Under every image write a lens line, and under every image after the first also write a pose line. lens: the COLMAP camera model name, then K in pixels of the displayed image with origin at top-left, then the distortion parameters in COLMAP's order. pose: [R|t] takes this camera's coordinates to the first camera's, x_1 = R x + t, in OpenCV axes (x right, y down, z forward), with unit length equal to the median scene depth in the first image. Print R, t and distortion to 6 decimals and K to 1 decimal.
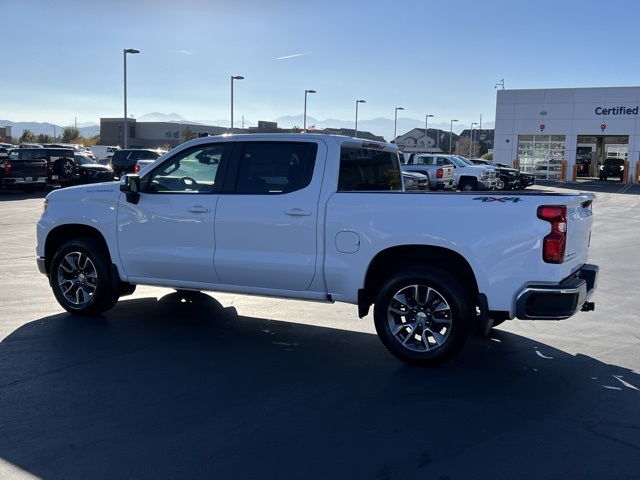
lens RADIAL K [[703.1, 0, 323.3], [0, 703.1, 237.4], [0, 0, 1]] dist [0.140140, -0.318982]
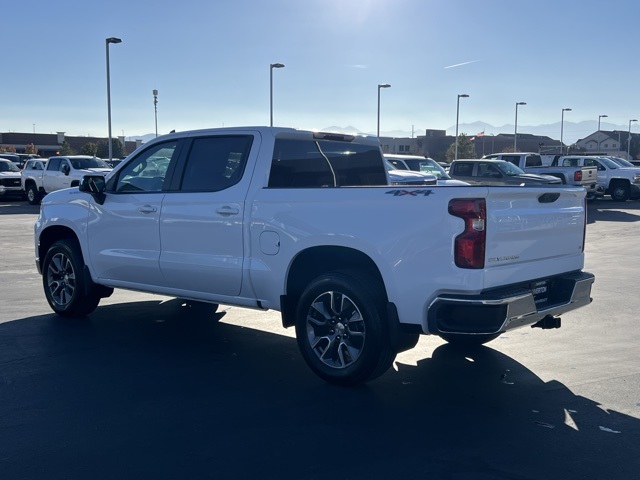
lens RADIAL K [[703.1, 0, 323.3], [0, 703.1, 237.4], [0, 0, 1]] dist [0.140140, -0.318982]
pose [[0.969521, 0.002606, -0.244993, 0.277804], [-0.005990, 0.999897, -0.013068, 0.009441], [0.244933, 0.014137, 0.969437, 0.120226]]
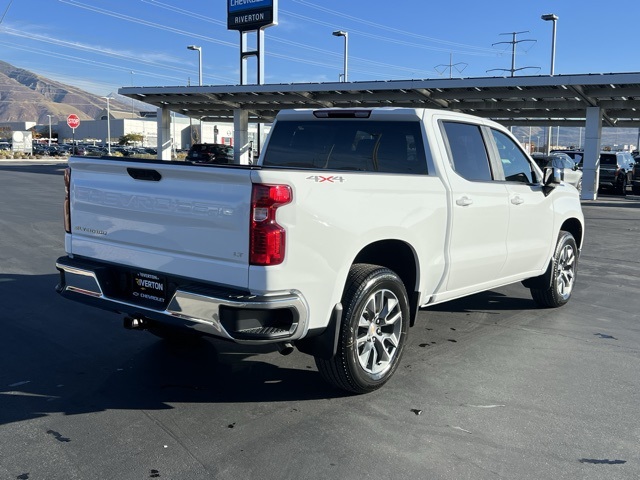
lens RADIAL K [[703.1, 0, 323.3], [0, 703.1, 237.4], [0, 0, 1]] dist [0.140140, -0.318982]
pose [[-0.182524, 0.077786, -0.980119, 0.890683], [-0.132027, 0.985898, 0.102832, -0.070972], [0.974297, 0.148171, -0.169681, 1.135394]]
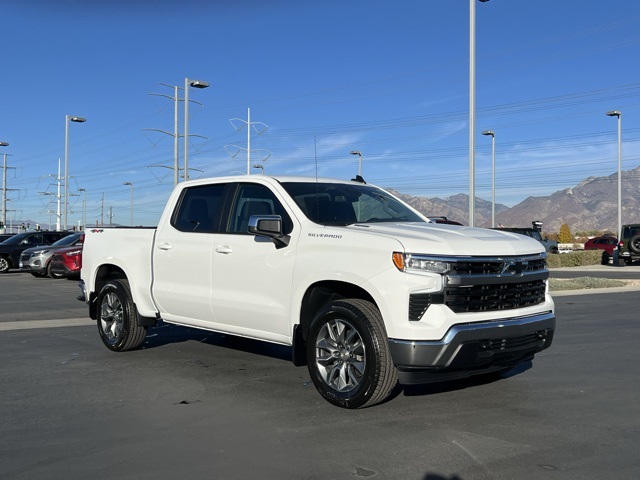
lens RADIAL K [[703.1, 0, 323.3], [0, 703.1, 237.4], [0, 0, 1]] dist [0.140140, -0.318982]
pose [[-0.928264, -0.023858, 0.371157, -0.524673], [0.010773, 0.995797, 0.090953, -0.157079], [-0.371767, 0.088427, -0.924105, 2.035873]]
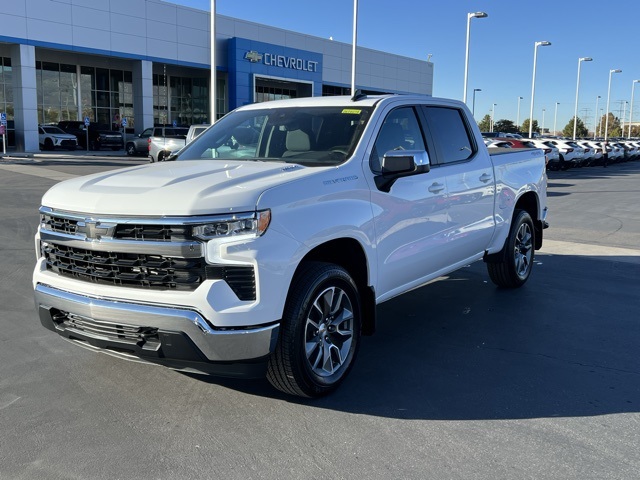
lens RADIAL K [[703.1, 0, 323.3], [0, 703.1, 237.4], [0, 0, 1]] dist [0.140140, -0.318982]
pose [[0.179190, -0.160864, 0.970574, -0.972713], [0.104049, 0.984107, 0.143897, -0.111289], [-0.978297, 0.075202, 0.193080, 0.937555]]
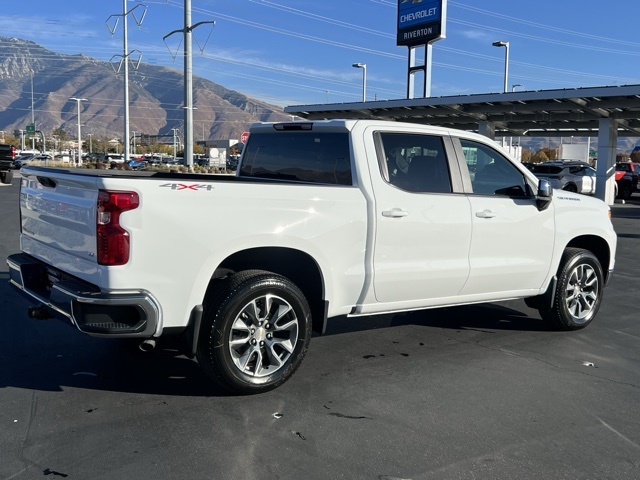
lens RADIAL K [[703.1, 0, 323.3], [0, 703.1, 237.4], [0, 0, 1]] dist [0.140140, -0.318982]
pose [[-0.442521, 0.049492, -0.895391, 0.820963], [-0.131273, 0.984145, 0.119276, -0.105801], [0.887098, 0.170323, -0.429008, 1.415912]]
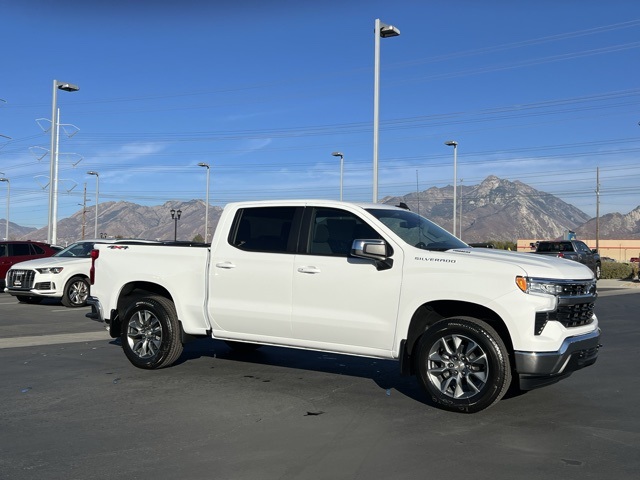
lens RADIAL K [[703.1, 0, 323.3], [0, 703.1, 237.4], [0, 0, 1]] dist [0.140140, -0.318982]
pose [[-0.993260, -0.039113, 0.109108, -0.178739], [-0.031431, 0.996962, 0.071259, -0.174699], [-0.111564, 0.067350, -0.991472, 2.205459]]
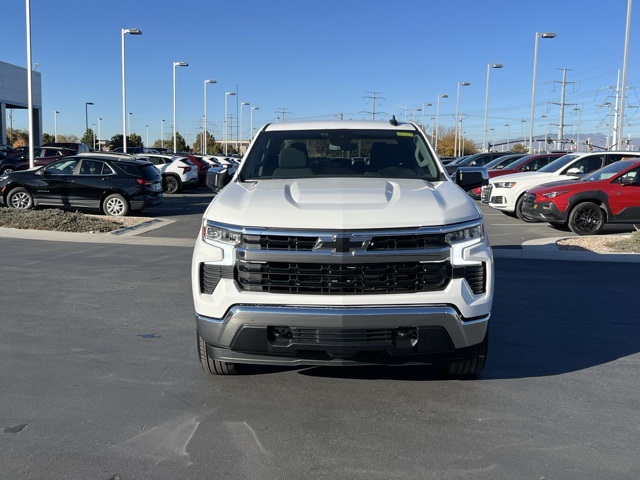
lens RADIAL K [[703.1, 0, 323.3], [0, 703.1, 237.4], [0, 0, 1]] dist [0.140140, -0.318982]
pose [[-0.388871, -0.136062, 0.911190, -0.994008], [0.073801, 0.981255, 0.178021, -0.169974], [-0.918332, 0.136474, -0.371540, 1.481928]]
